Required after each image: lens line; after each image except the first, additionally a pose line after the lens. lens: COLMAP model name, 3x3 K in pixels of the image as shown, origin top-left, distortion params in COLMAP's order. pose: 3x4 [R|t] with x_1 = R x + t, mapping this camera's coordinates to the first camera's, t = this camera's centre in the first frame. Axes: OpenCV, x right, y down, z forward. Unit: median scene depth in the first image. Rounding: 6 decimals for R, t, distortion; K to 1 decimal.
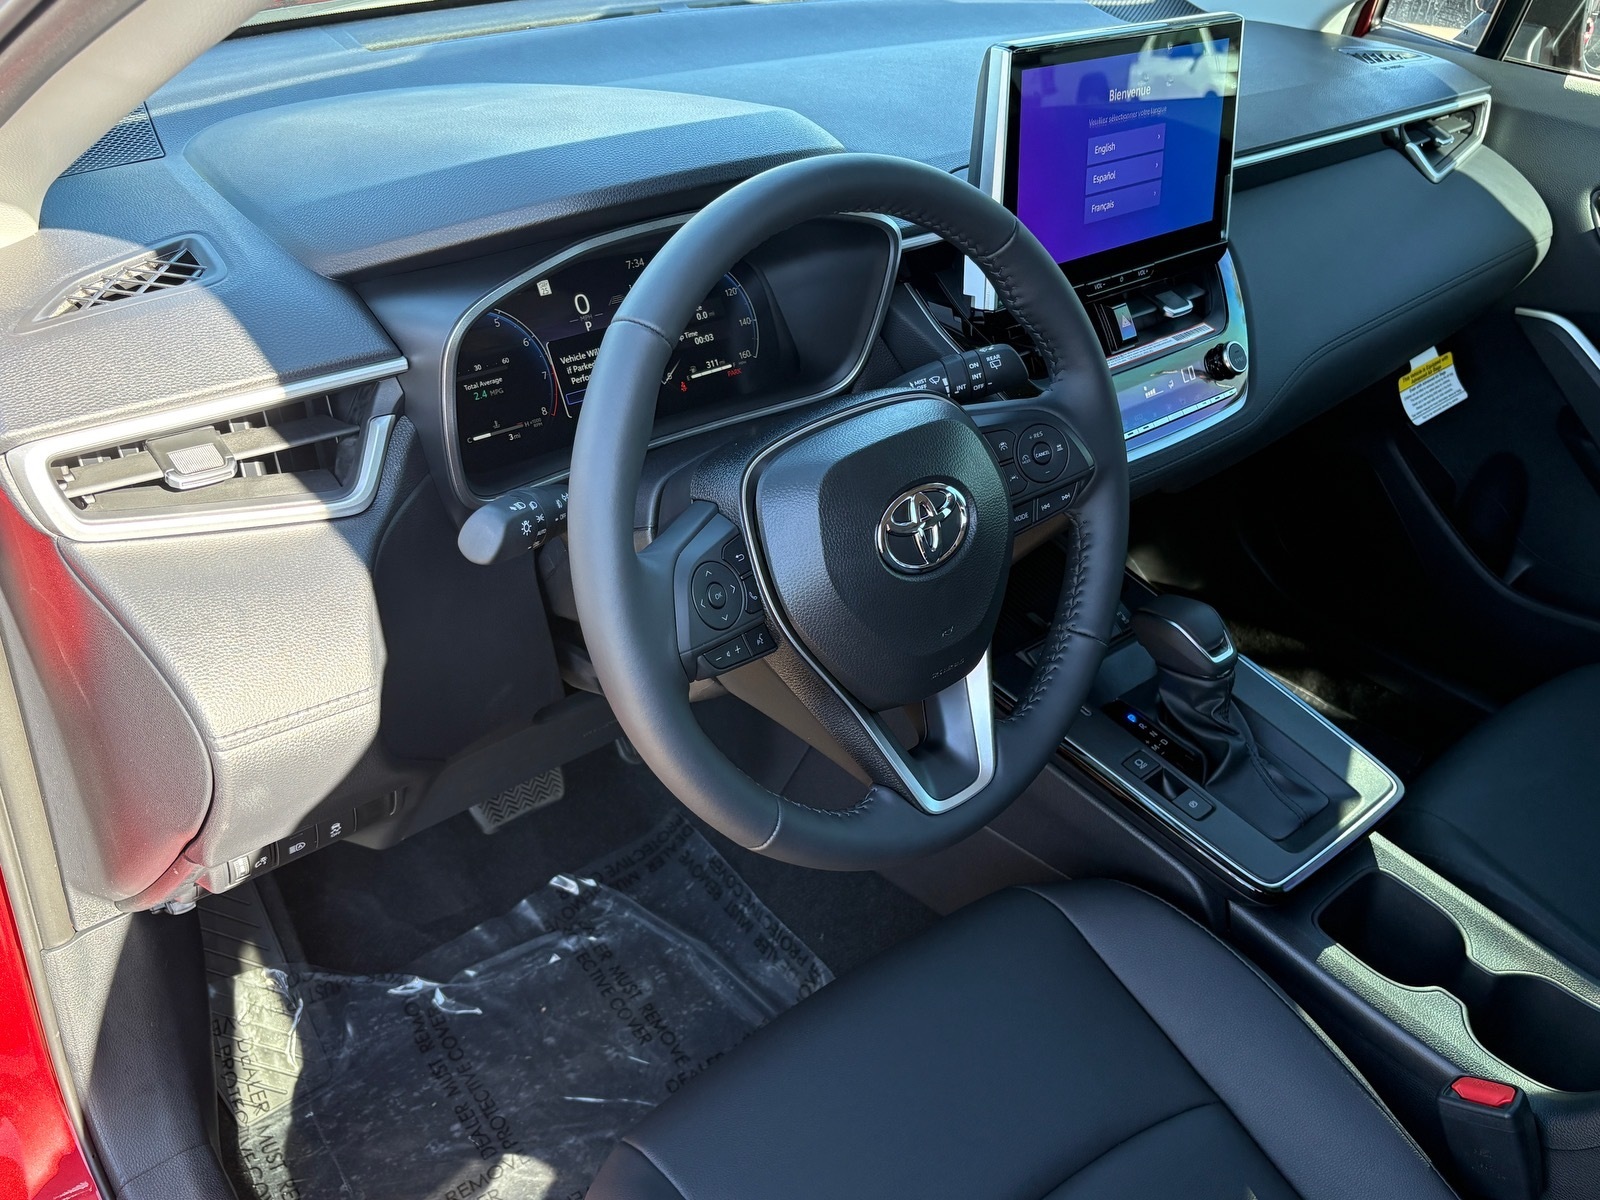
lens RADIAL K [[1415.5, 0, 800.0], [0, 1415.5, 600.0], [0, 0, 1]] dist [0.043693, -0.084272]
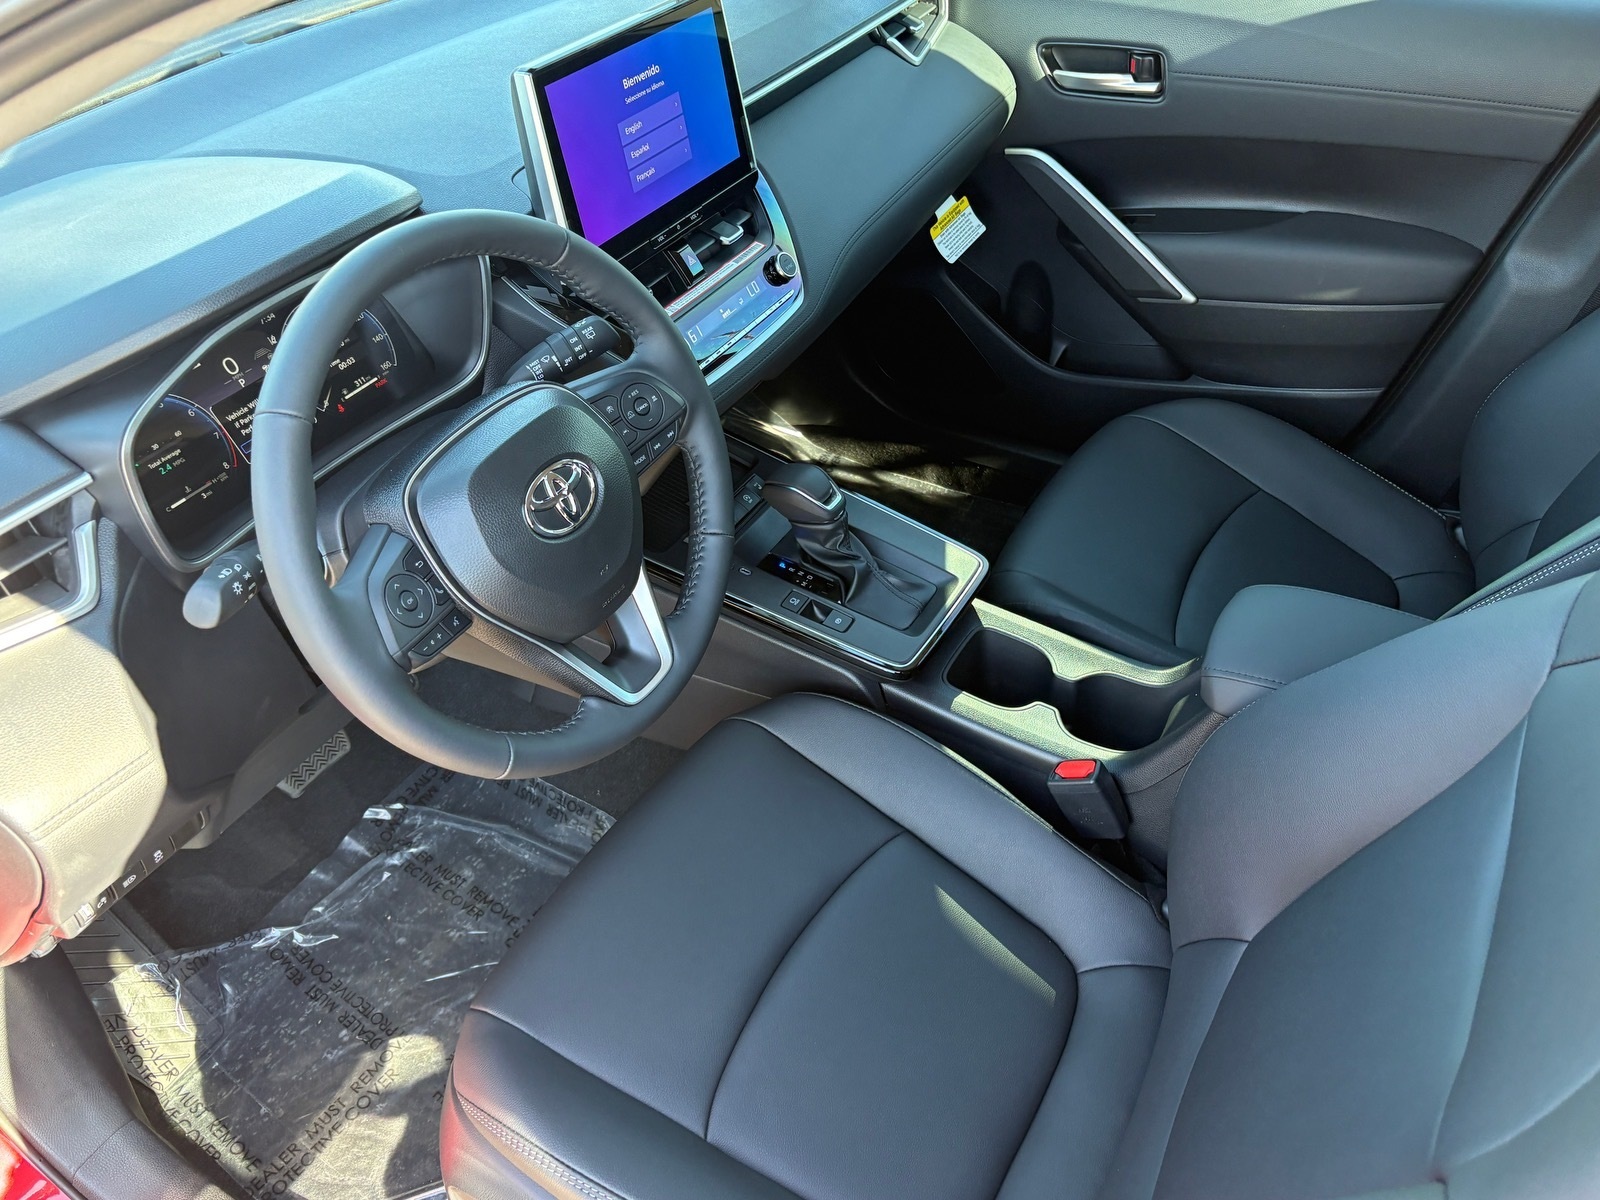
lens RADIAL K [[1251.9, 0, 800.0], [0, 1251.9, 600.0], [0, 0, 1]] dist [0.010590, 0.001270]
pose [[0.945640, -0.274521, 0.174365, 0.047561], [0.249948, 0.956510, 0.150380, -0.053590], [-0.208065, -0.098623, 0.973130, -0.099518]]
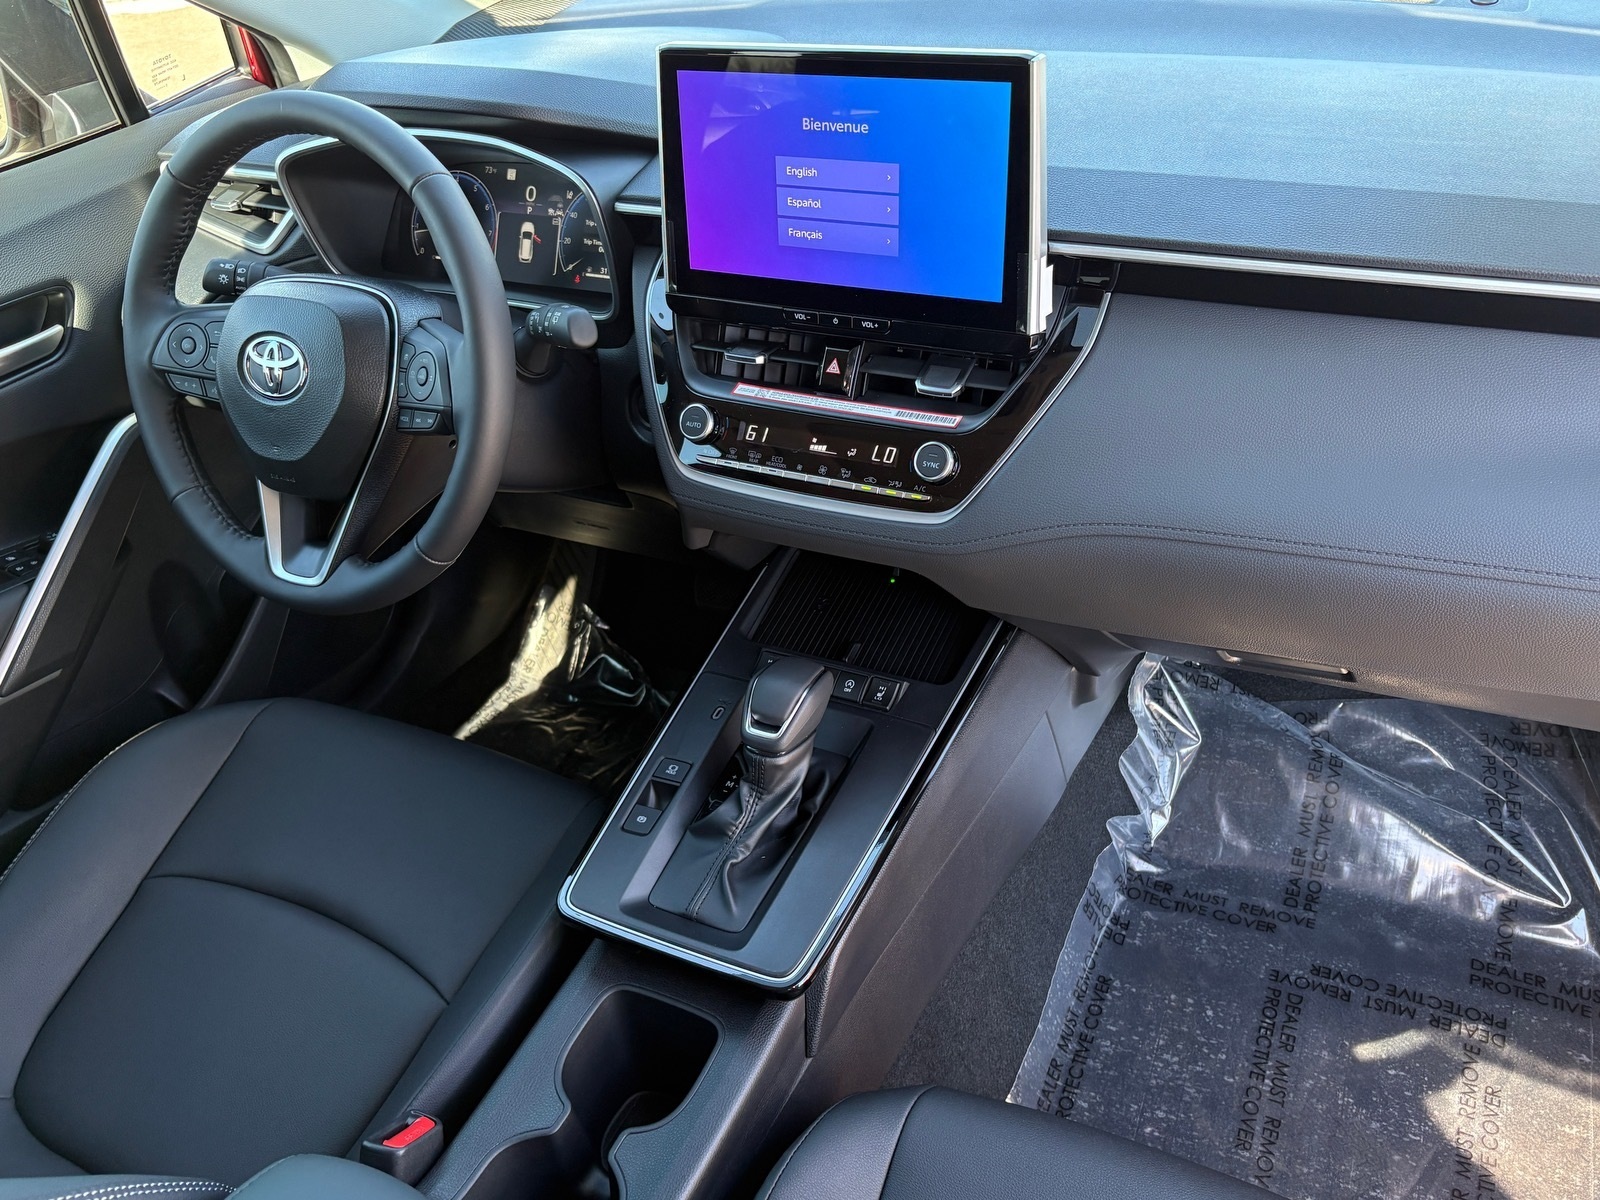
lens RADIAL K [[1330.1, 0, 800.0], [0, 1330.1, 600.0], [0, 0, 1]] dist [0.019272, -0.007447]
pose [[0.357306, 0.466460, -0.809164, 0.974119], [-0.404107, 0.858274, 0.316327, -0.324739], [0.842039, 0.213963, 0.495167, 0.573827]]
